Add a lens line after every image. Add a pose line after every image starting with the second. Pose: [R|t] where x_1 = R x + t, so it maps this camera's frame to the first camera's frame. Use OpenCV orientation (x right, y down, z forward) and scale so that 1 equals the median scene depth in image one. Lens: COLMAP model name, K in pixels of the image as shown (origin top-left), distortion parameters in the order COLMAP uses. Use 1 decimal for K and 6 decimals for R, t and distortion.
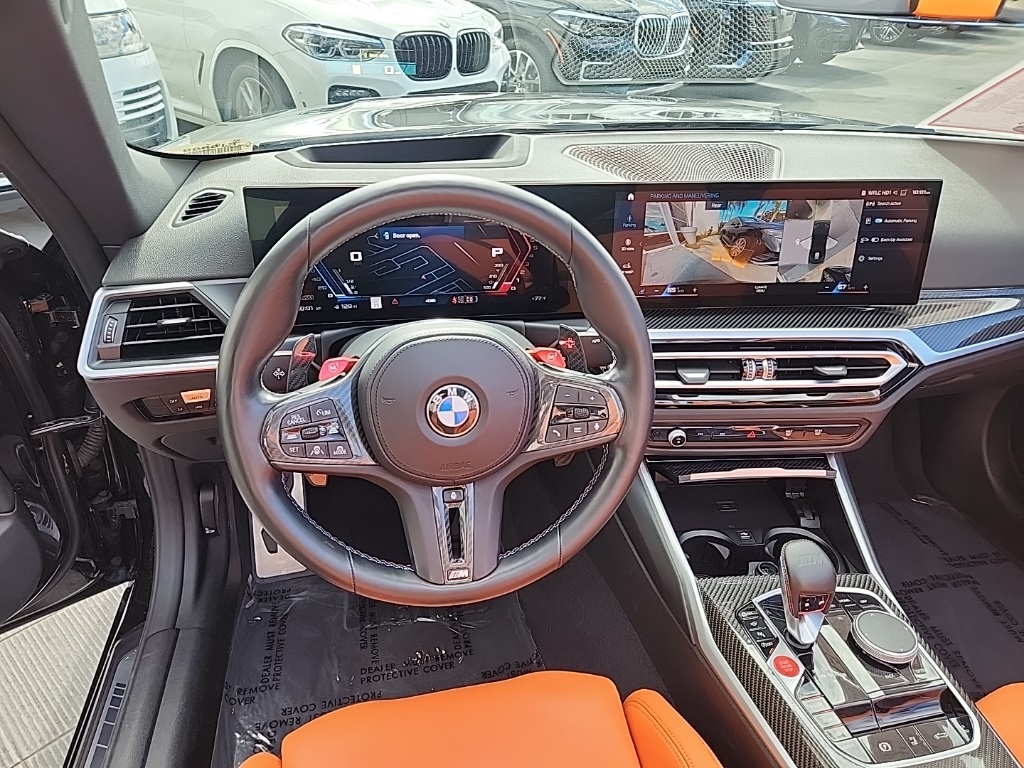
lens RADIAL K [[677.9, 0, 515.3], [0, 677.9, 384.7], [0, 0, 1]] dist [0.056875, -0.045151]
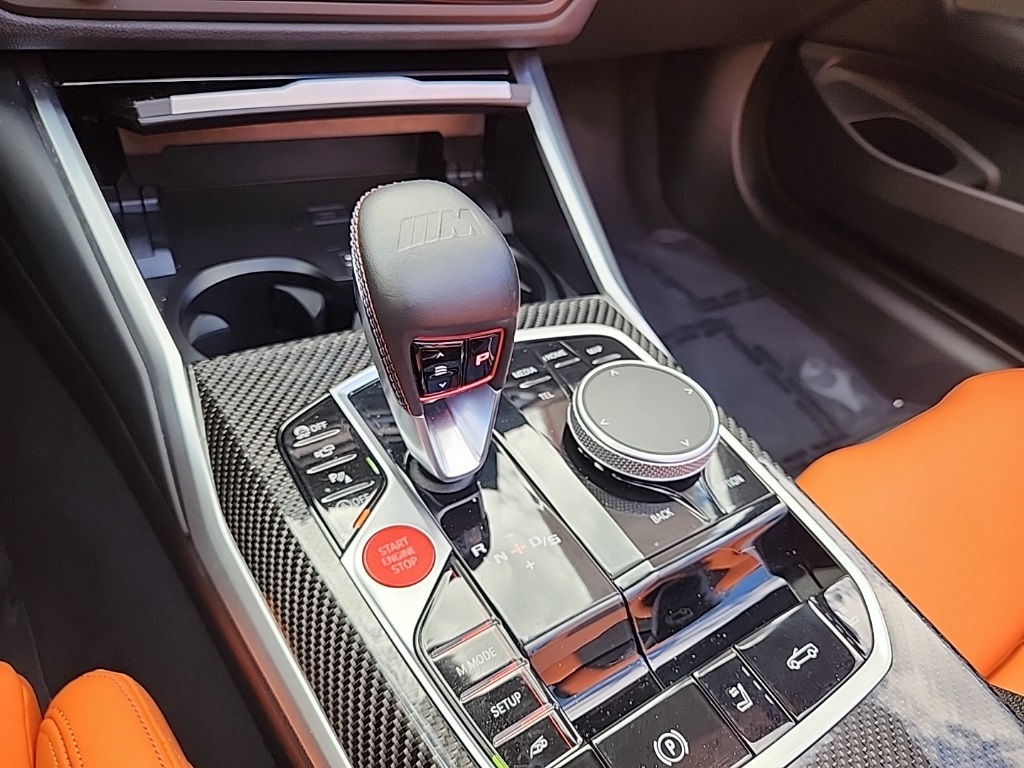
lens RADIAL K [[677.9, 0, 507.2], [0, 677.9, 384.2], [0, 0, 1]] dist [0.056875, -0.045151]
pose [[0.935300, -0.156185, 0.317522, 0.318124], [0.076373, 0.965271, 0.249838, 0.225565], [-0.345516, -0.209423, 0.914746, 0.628058]]
